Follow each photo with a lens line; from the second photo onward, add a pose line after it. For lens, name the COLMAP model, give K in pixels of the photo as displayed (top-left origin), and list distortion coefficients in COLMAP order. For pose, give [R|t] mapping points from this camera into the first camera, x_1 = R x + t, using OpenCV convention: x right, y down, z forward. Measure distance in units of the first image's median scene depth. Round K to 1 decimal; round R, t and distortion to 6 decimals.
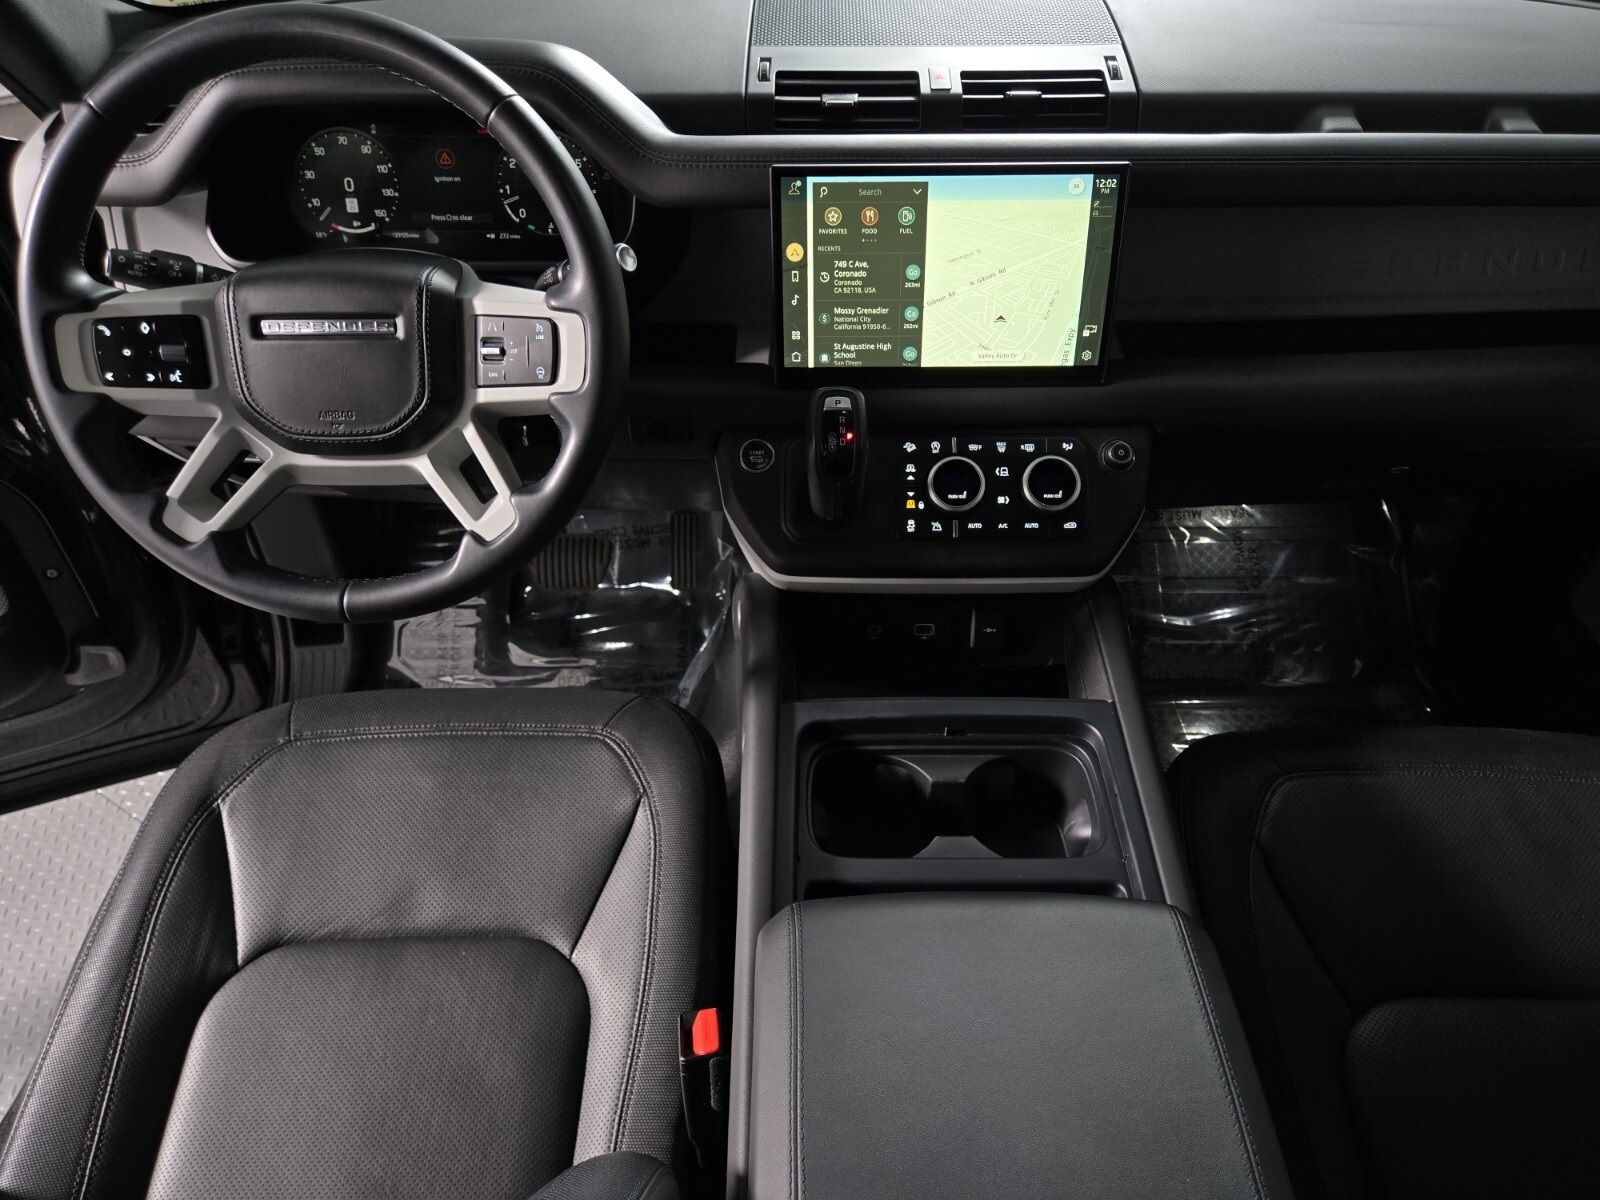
lens RADIAL K [[1072.5, 0, 800.0], [0, 1072.5, 600.0], [0, 0, 1]] dist [0.081494, -0.076097]
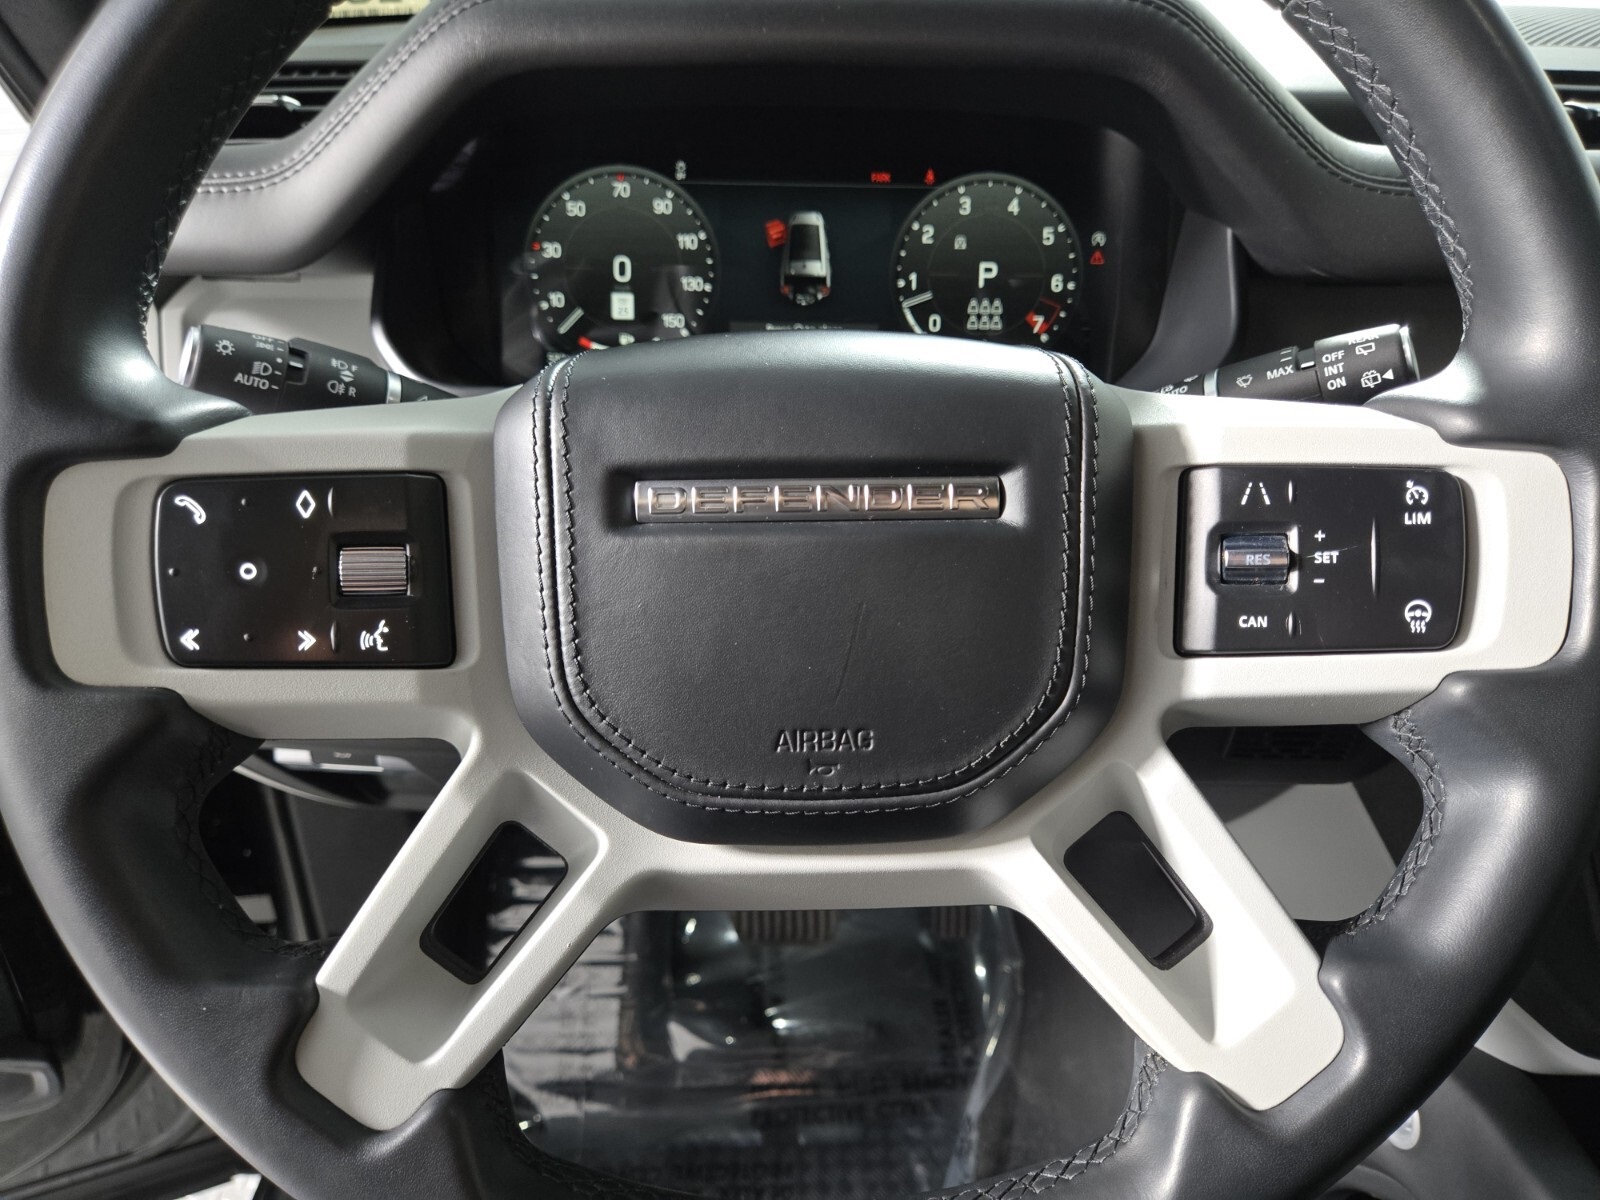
lens RADIAL K [[1115.3, 0, 825.3], [0, 1115.3, 607.6], [0, 0, 1]] dist [0.005221, -0.001776]
pose [[0.998430, -0.002574, 0.055956, -0.386193], [0.013623, 0.980108, -0.197996, -0.121454], [-0.054333, 0.198447, 0.978604, 0.551958]]
